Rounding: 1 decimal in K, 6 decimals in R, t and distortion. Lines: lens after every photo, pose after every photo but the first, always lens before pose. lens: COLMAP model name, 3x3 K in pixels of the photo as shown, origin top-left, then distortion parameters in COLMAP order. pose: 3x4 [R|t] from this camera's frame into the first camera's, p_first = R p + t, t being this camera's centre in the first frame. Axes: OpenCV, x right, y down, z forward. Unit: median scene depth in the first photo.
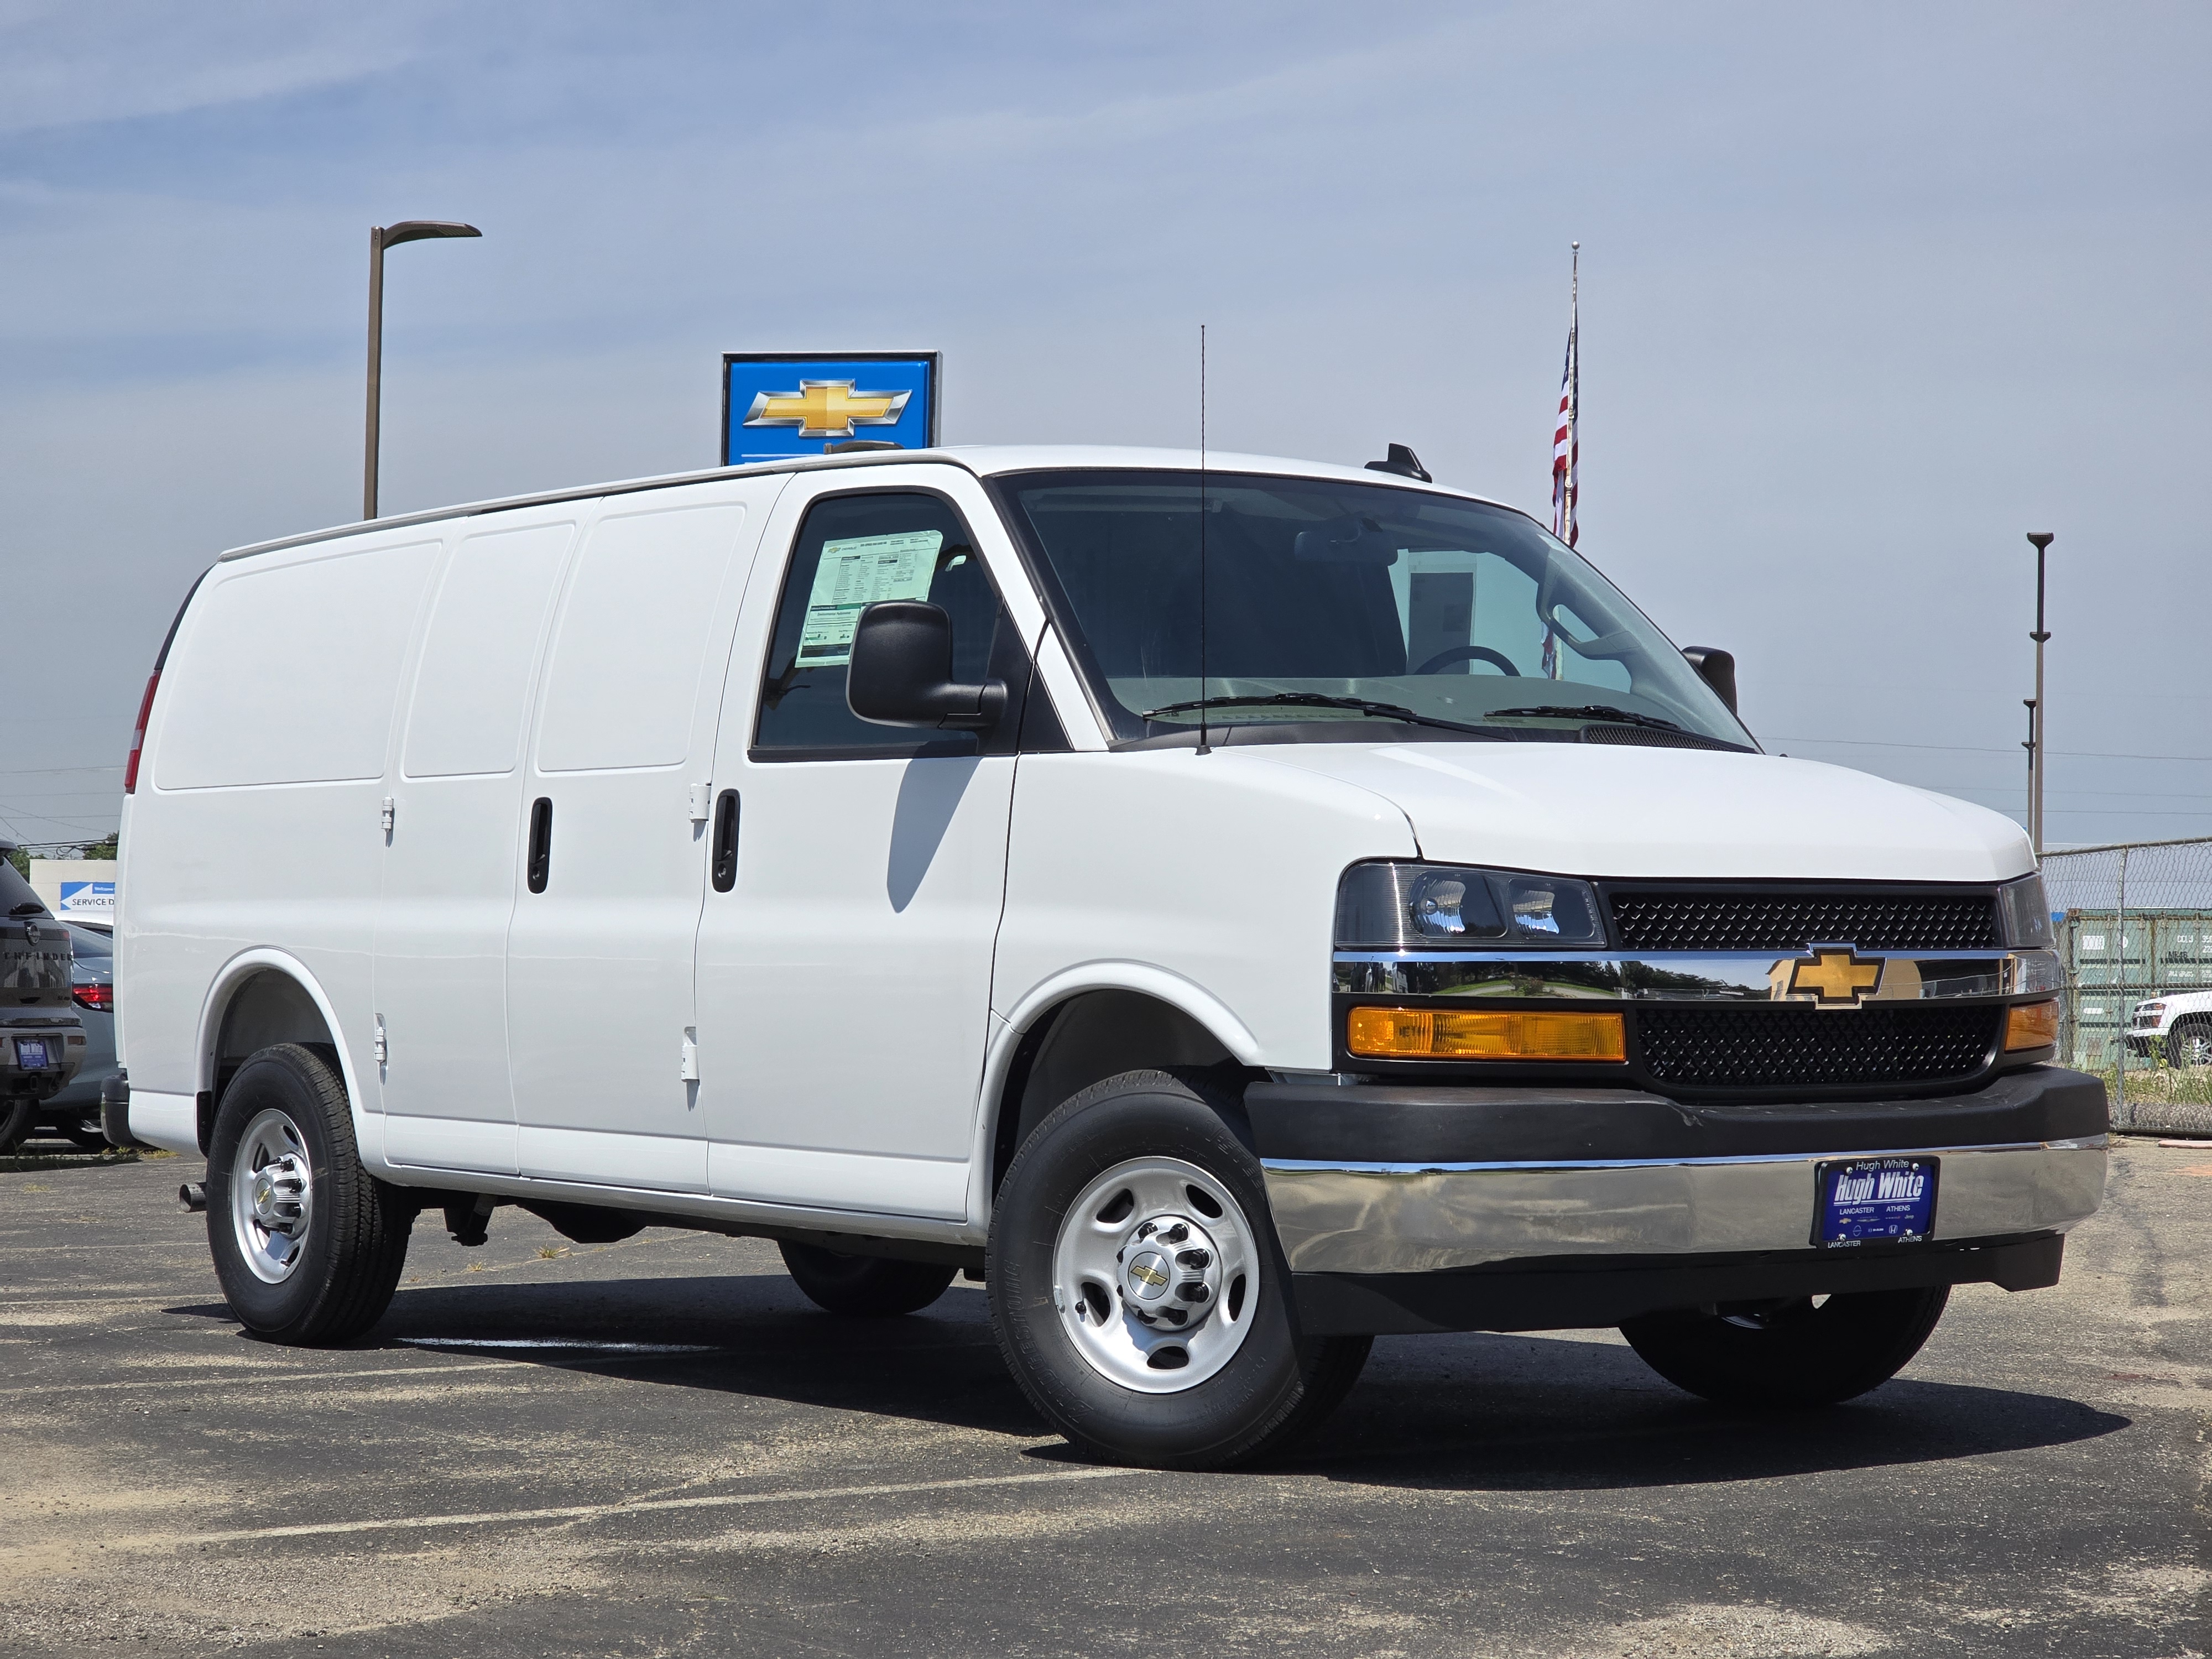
lens RADIAL K [[4120.2, 0, 1106.0], [0, 4120.2, 829.5], [0, 0, 1]] dist [-0.481245, 7.338845]
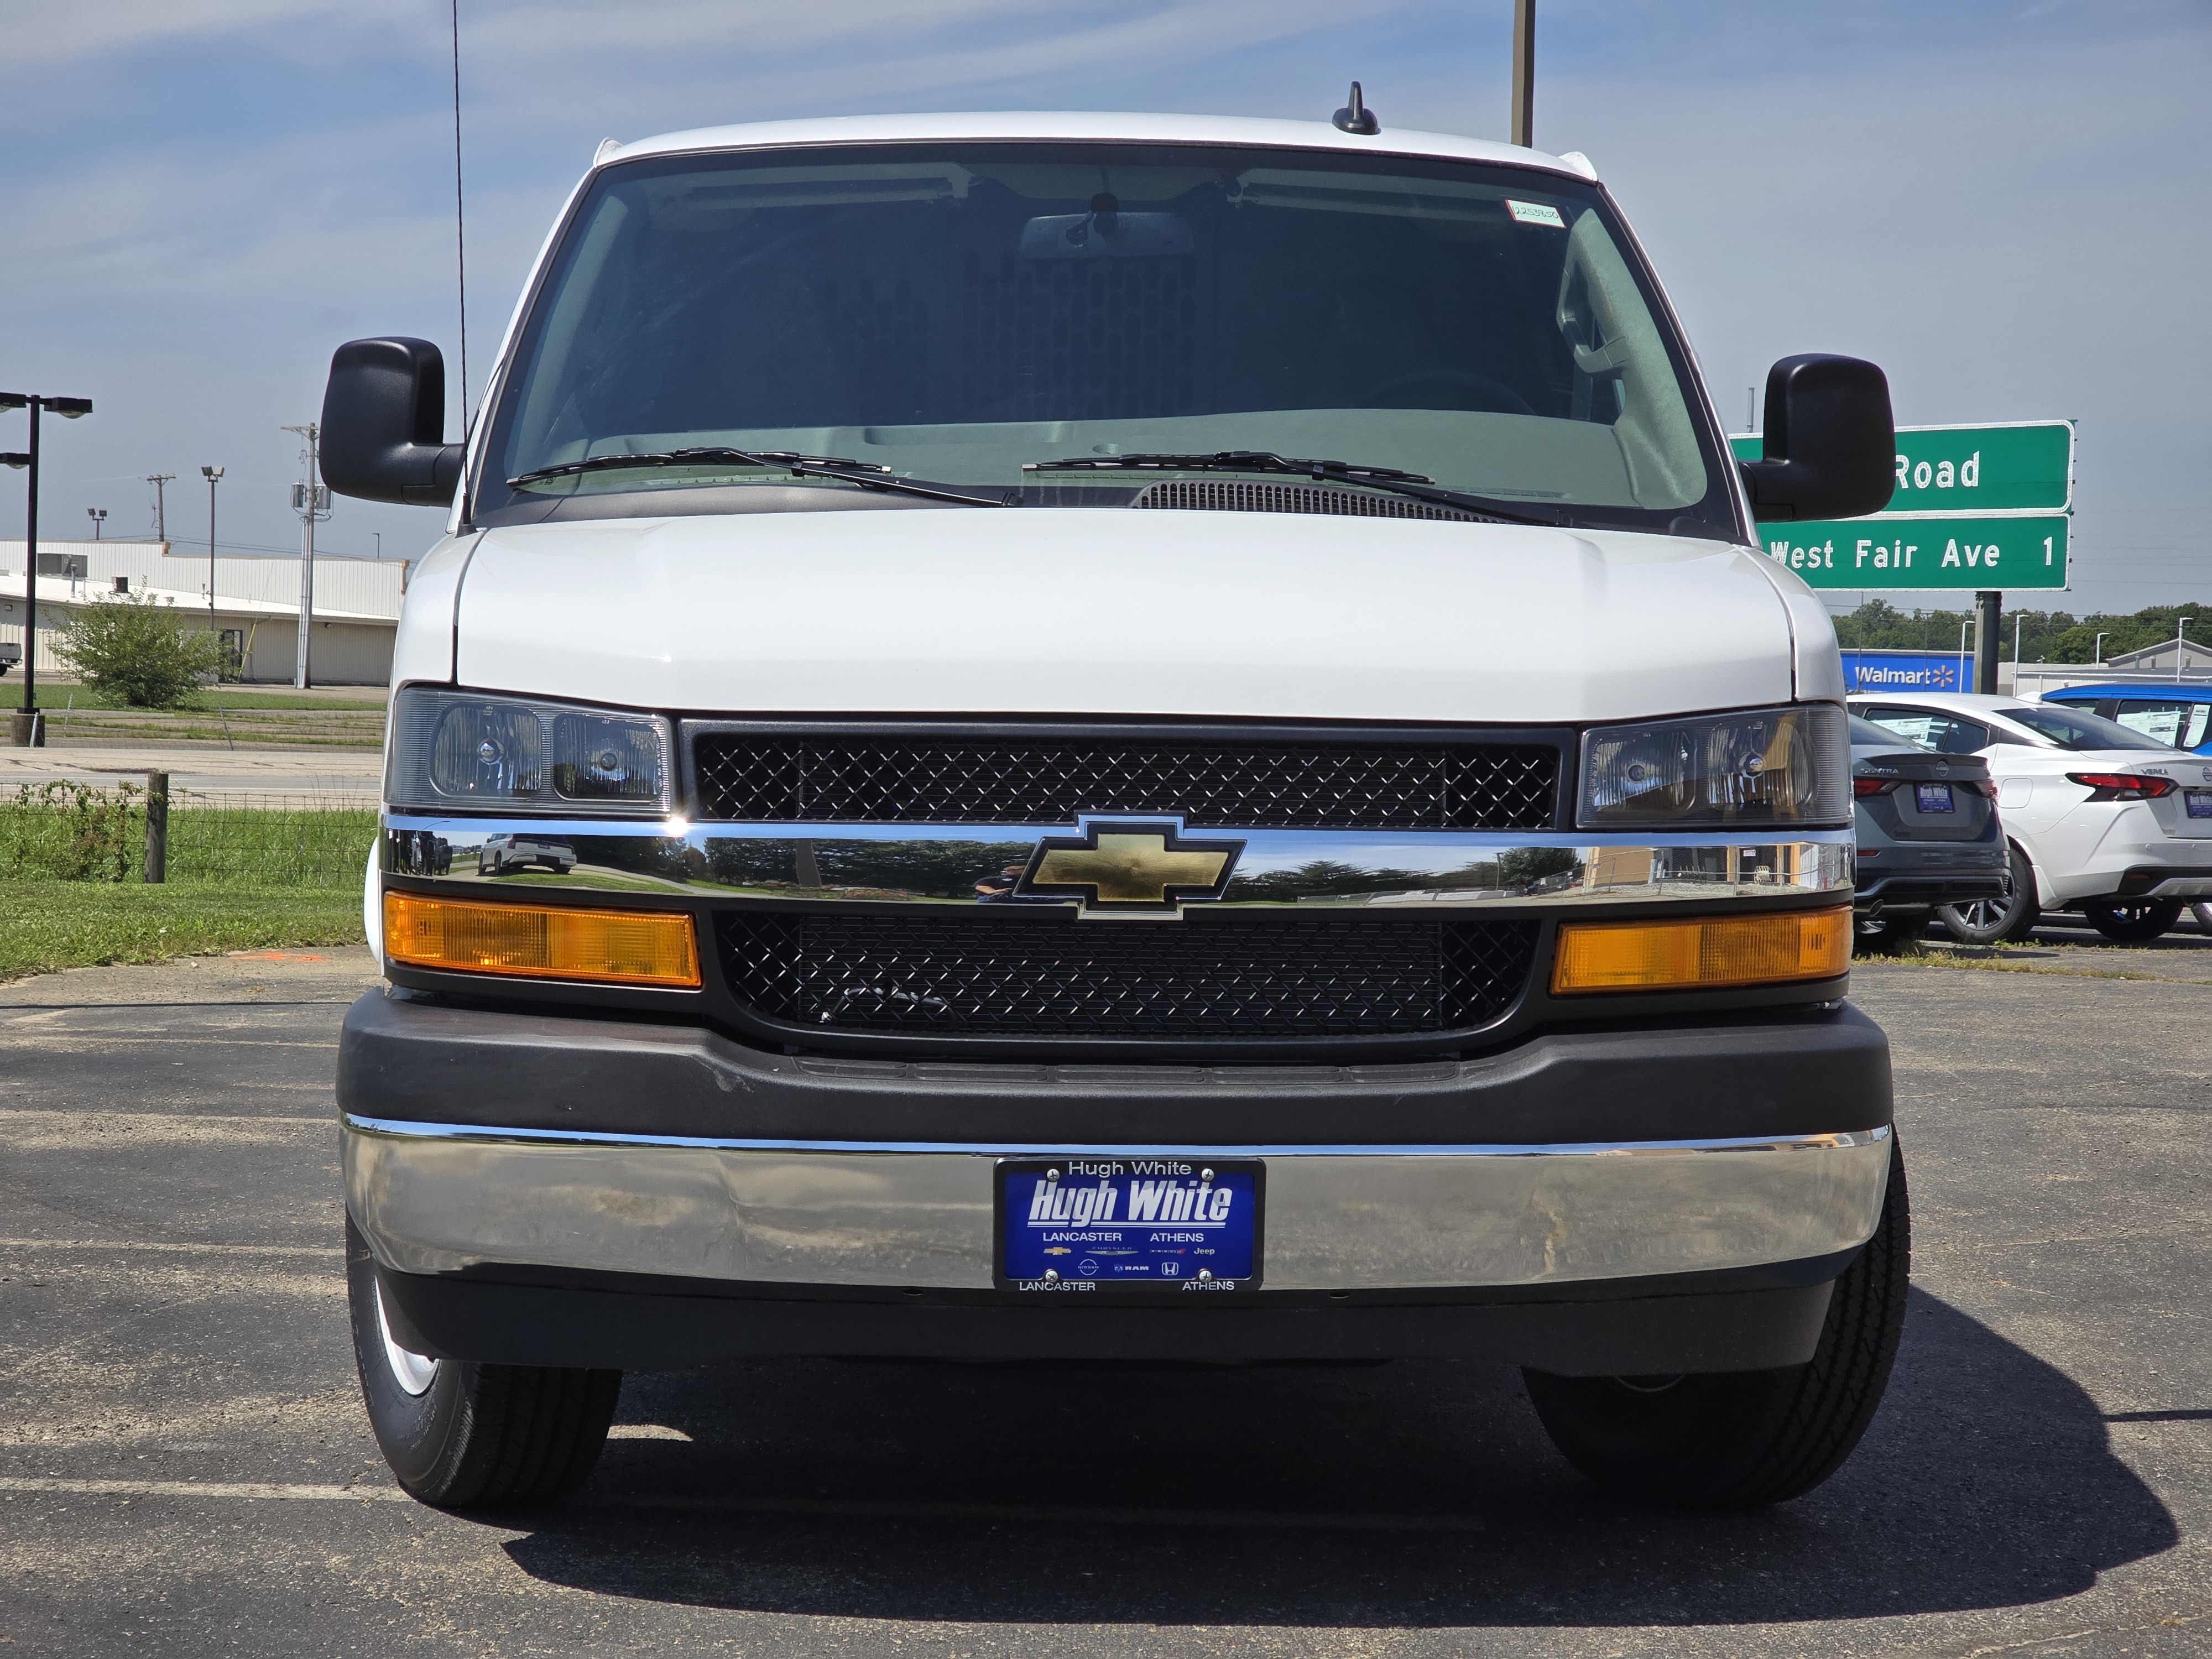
lens RADIAL K [[4120.2, 0, 1106.0], [0, 4120.2, 829.5], [0, 0, 1]] dist [-0.481245, 7.338845]
pose [[0.794875, 0.027161, -0.606165, 0.569676], [0.006759, 0.998539, 0.053606, -0.004541], [0.606736, -0.046707, 0.793530, 0.494047]]
